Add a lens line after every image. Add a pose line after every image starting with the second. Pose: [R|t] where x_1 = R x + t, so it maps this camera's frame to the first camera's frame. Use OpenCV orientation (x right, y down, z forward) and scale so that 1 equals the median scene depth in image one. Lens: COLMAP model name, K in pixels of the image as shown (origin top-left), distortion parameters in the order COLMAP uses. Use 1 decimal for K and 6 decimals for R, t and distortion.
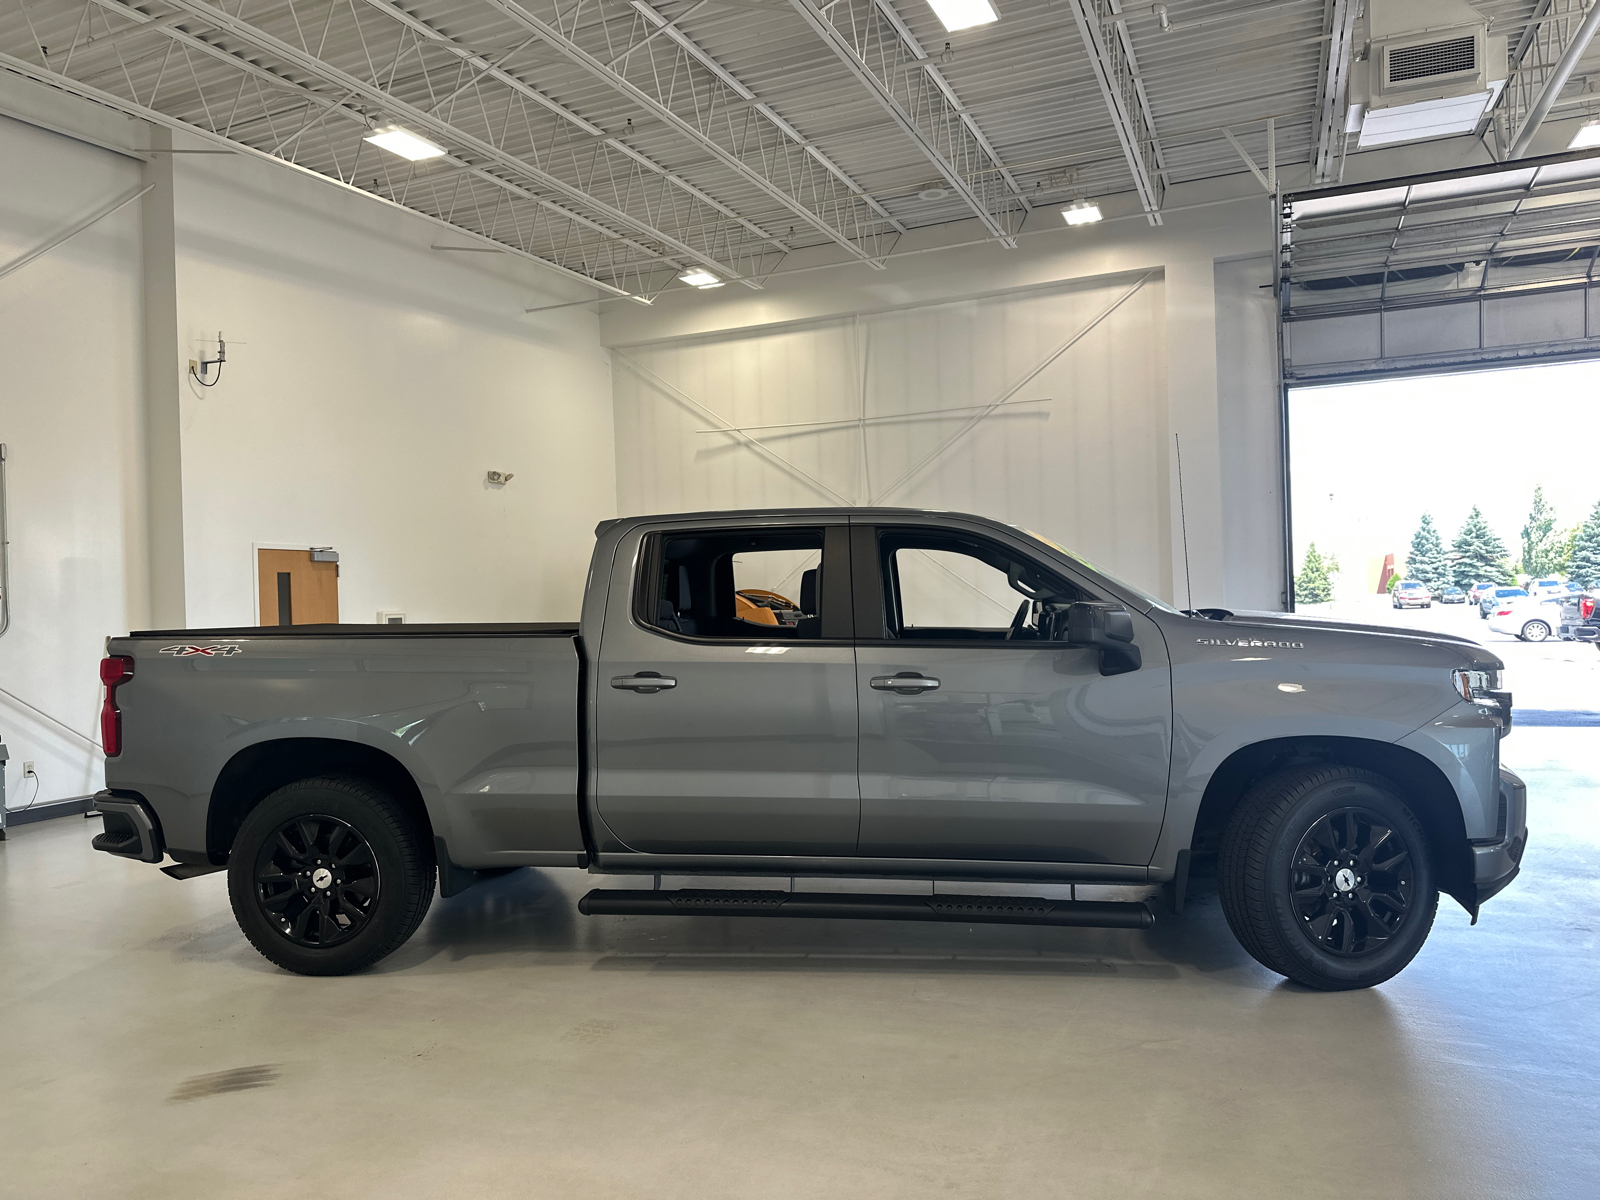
lens RADIAL K [[1120.5, 0, 808.0], [0, 1120.5, 608.6], [0, 0, 1]] dist [0.099848, -0.138976]
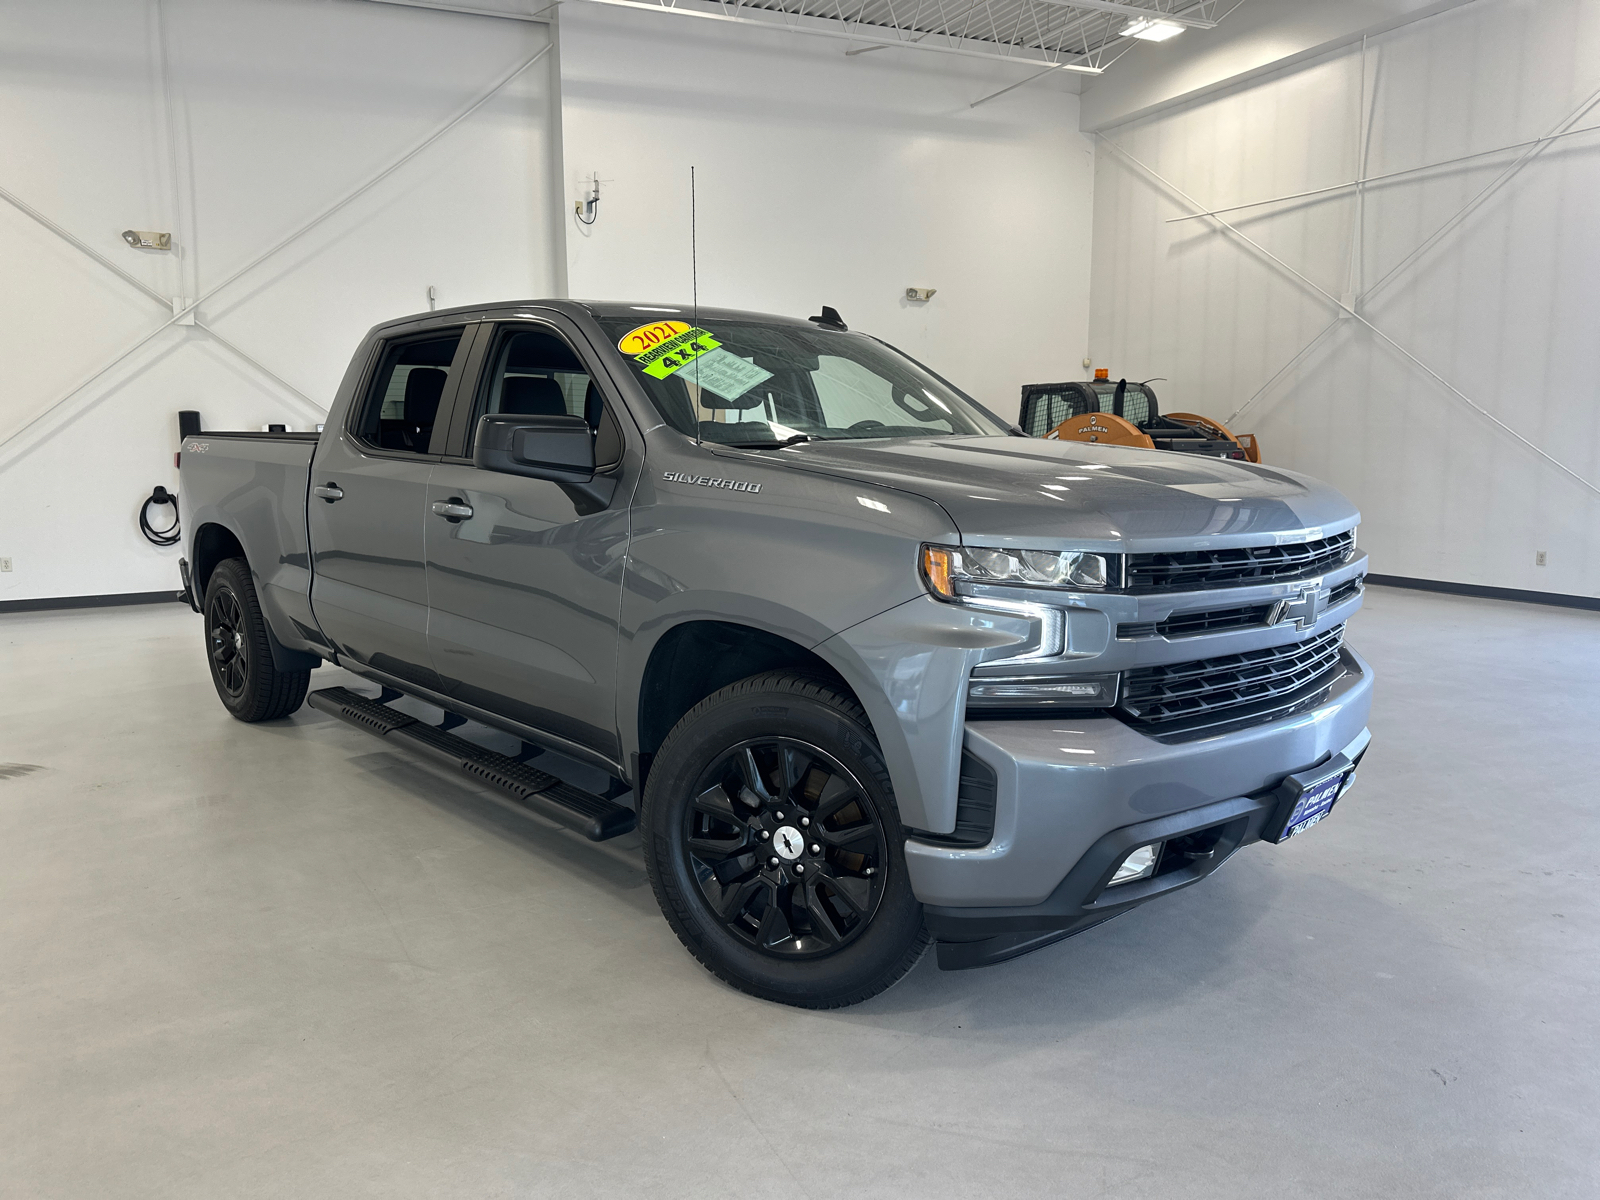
lens RADIAL K [[1124.9, 0, 812.4], [0, 1124.9, 596.0], [0, 0, 1]] dist [0.050971, -0.046804]
pose [[0.775558, 0.112393, -0.621191, 0.311533], [-0.023084, 0.988414, 0.150016, -0.001675], [0.630855, -0.102006, 0.769167, 0.182931]]
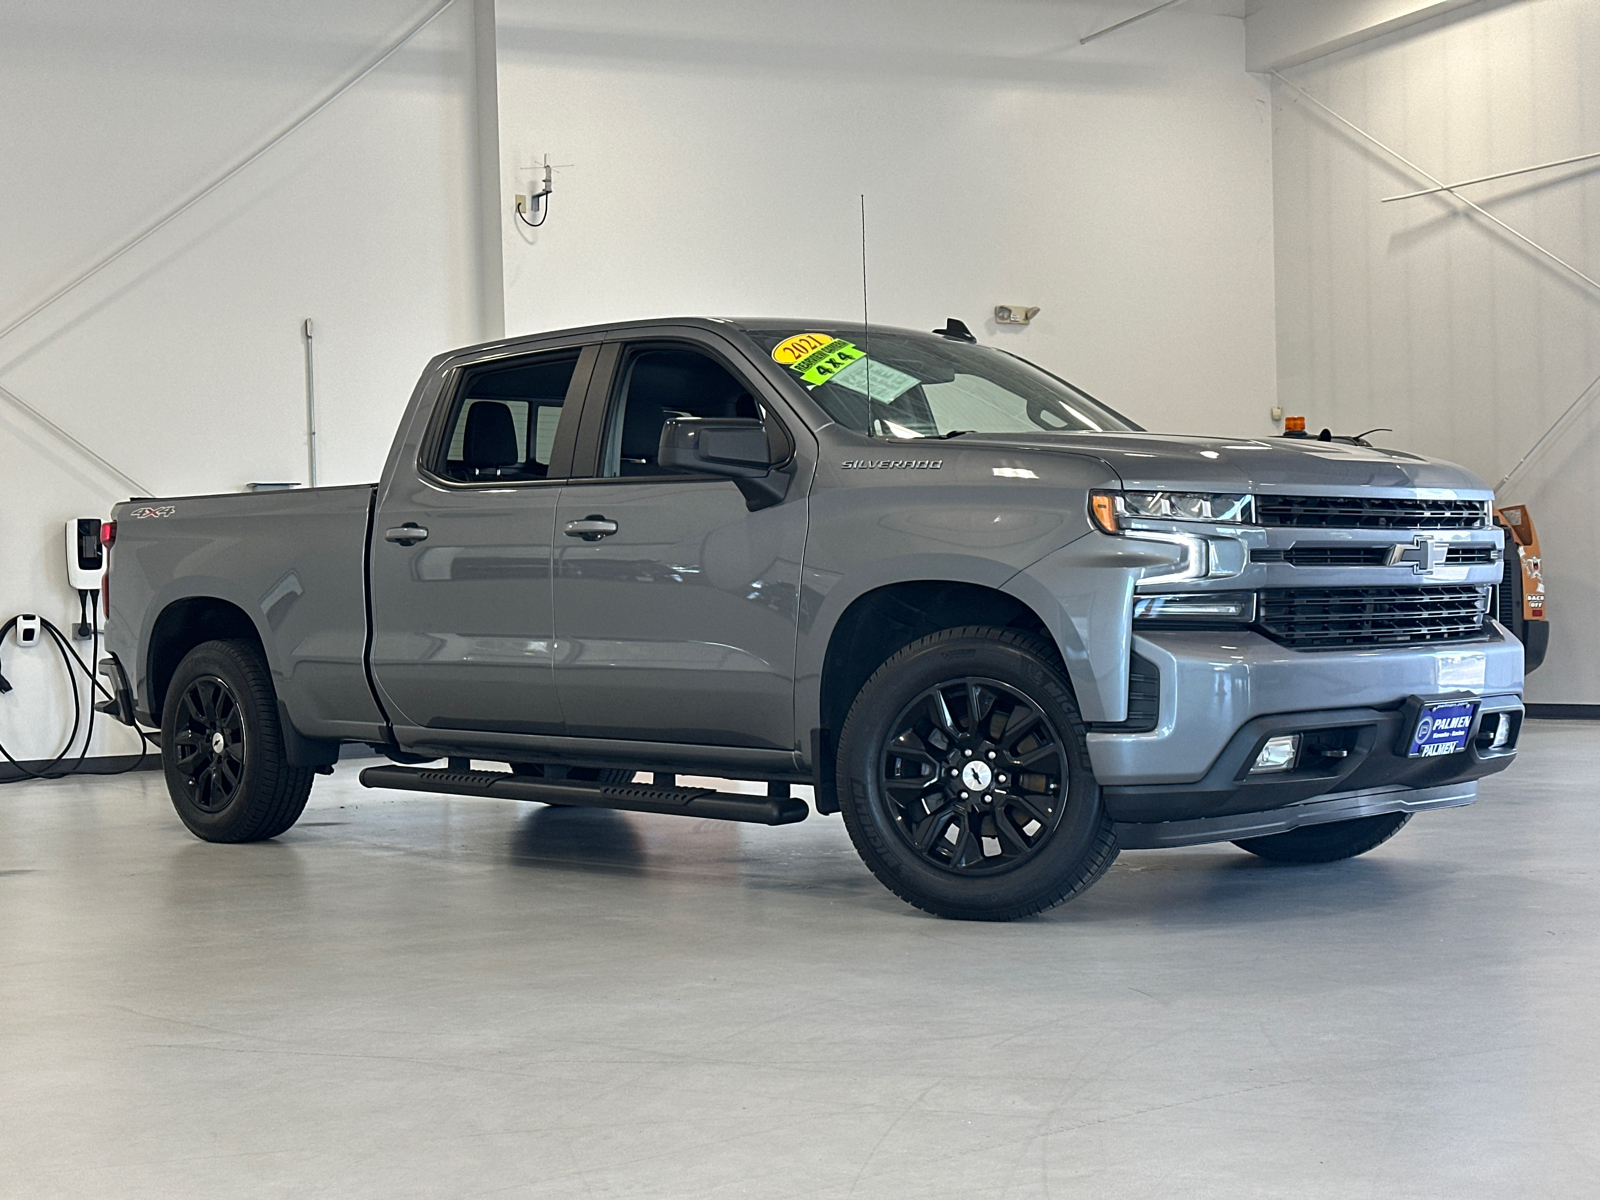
lens RADIAL K [[2229.4, 0, 810.7], [0, 2229.4, 605.4], [0, 0, 1]] dist [0.146658, 0.012114]
pose [[0.785449, 0.006288, -0.618894, 0.459576], [0.000332, 0.999944, 0.010581, 0.039336], [0.618926, -0.008516, 0.785403, -0.078093]]
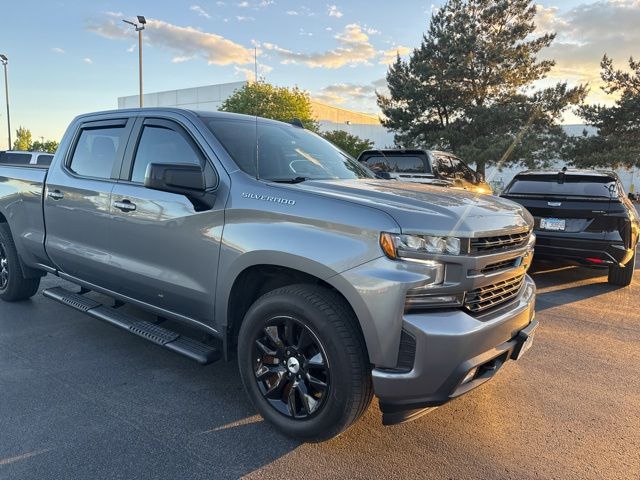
lens RADIAL K [[449.9, 0, 325.0], [0, 449.9, 238.4], [0, 0, 1]] dist [0.050971, -0.046804]
pose [[0.870996, 0.123794, -0.475438, 0.263494], [-0.058370, 0.986954, 0.150049, -0.003543], [0.487810, -0.102941, 0.866859, 0.190249]]
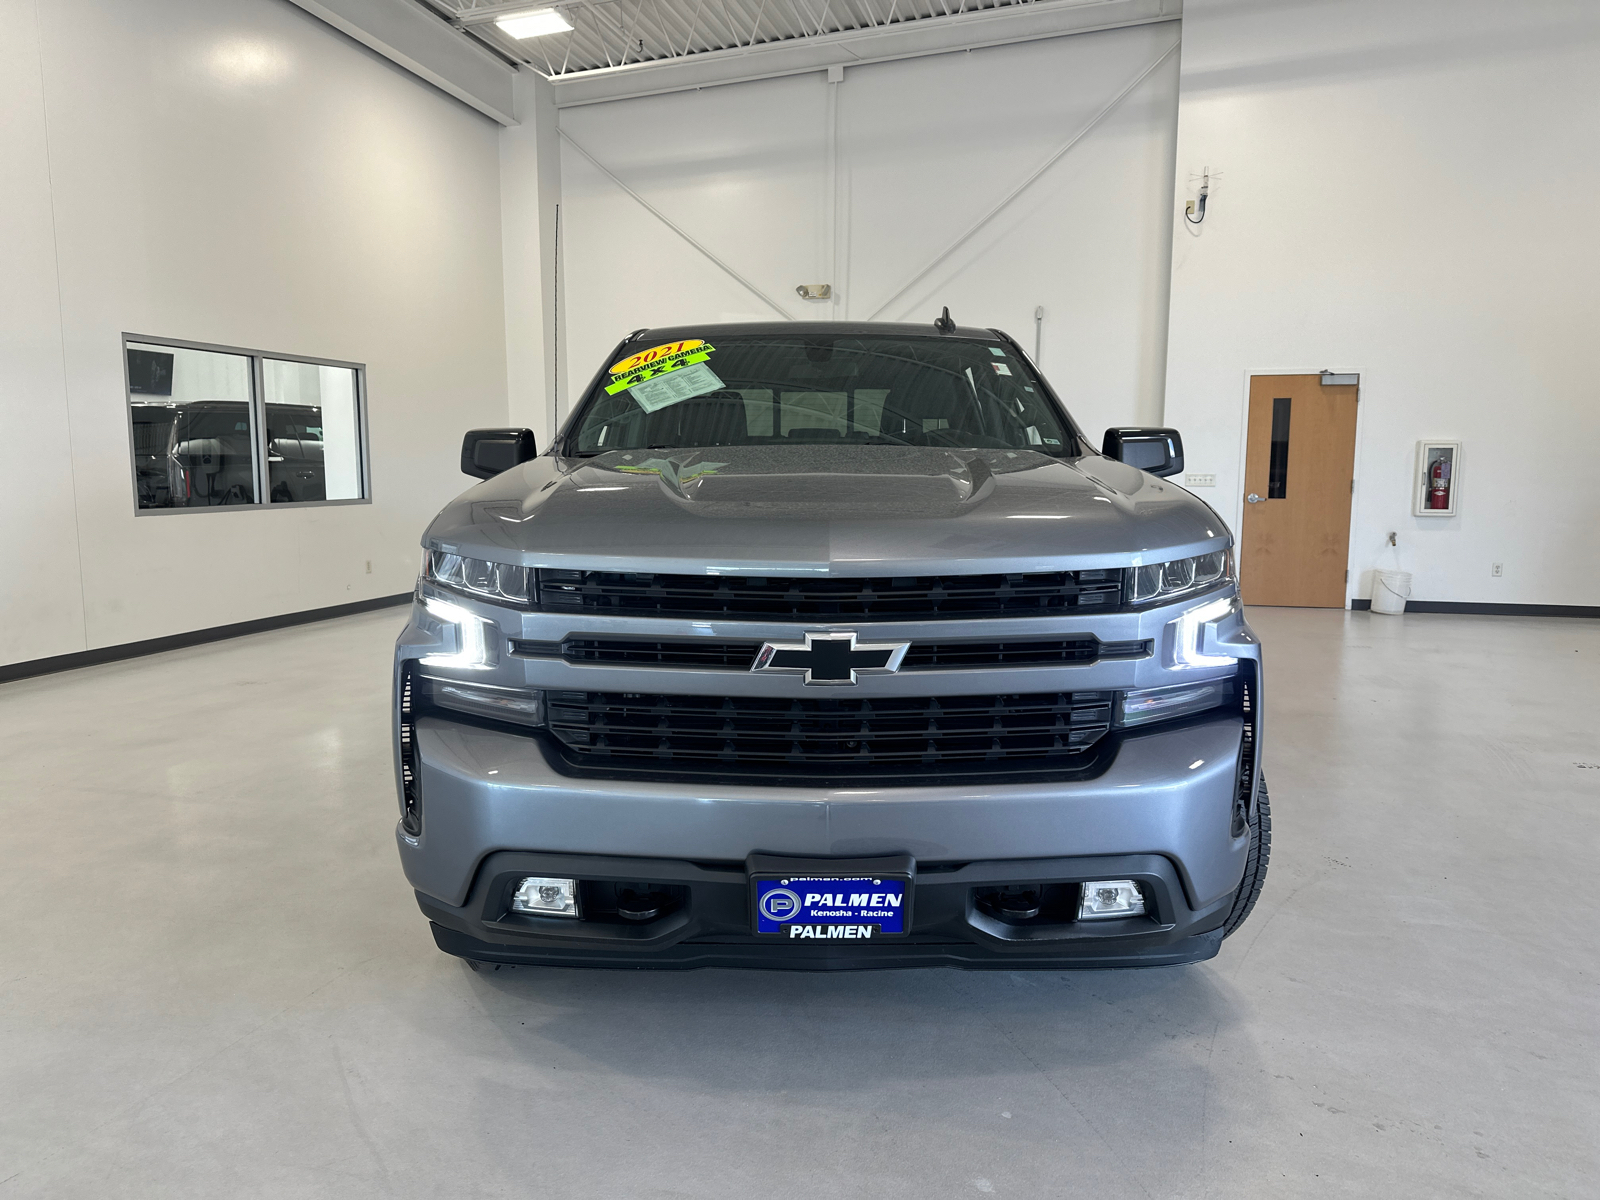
lens RADIAL K [[1120.5, 0, 808.0], [0, 1120.5, 608.6], [0, 0, 1]] dist [0.099848, -0.138976]
pose [[0.122498, 0.161386, -0.979259, 0.423425], [-0.013040, 0.986867, 0.161008, -0.004240], [0.992383, -0.006953, 0.122994, 0.397926]]
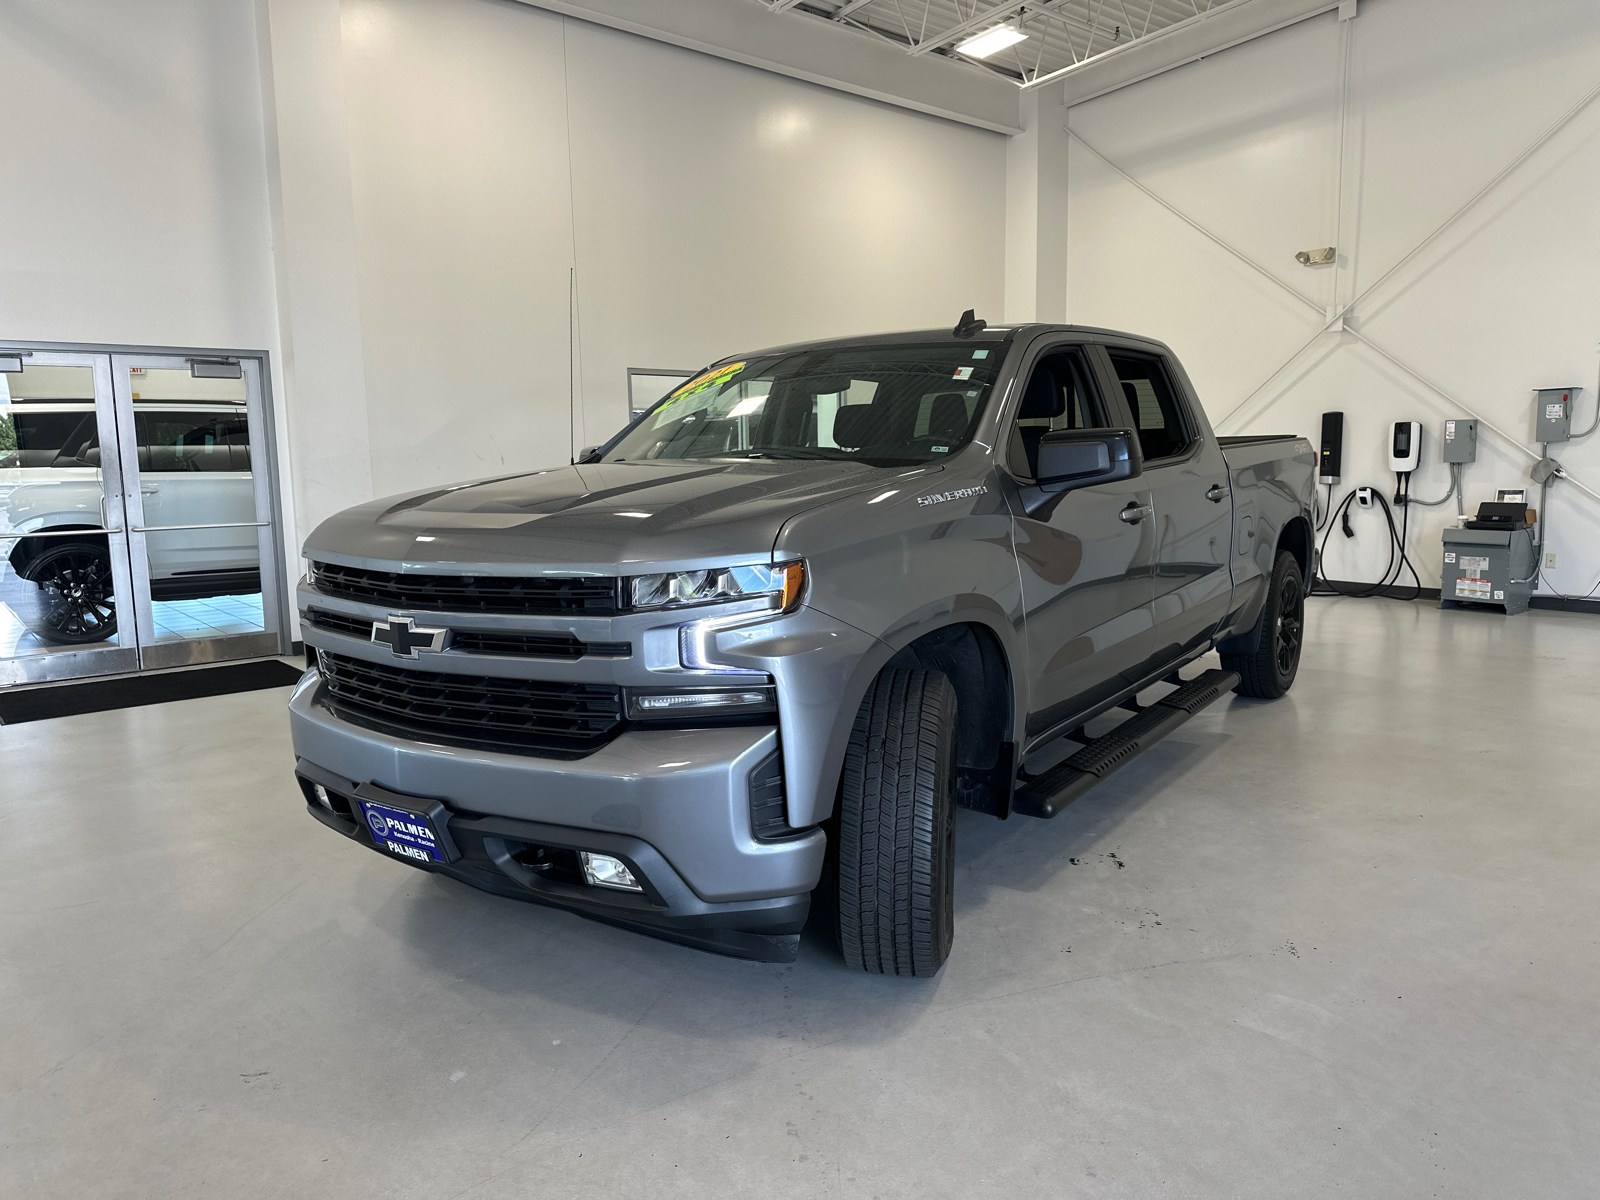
lens RADIAL K [[1120.5, 0, 808.0], [0, 1120.5, 608.6], [0, 0, 1]] dist [0.099848, -0.138976]
pose [[-0.478157, 0.160595, -0.863467, 0.407908], [0.029946, 0.985550, 0.166718, -0.009337], [0.877764, 0.053860, -0.476056, 0.609554]]
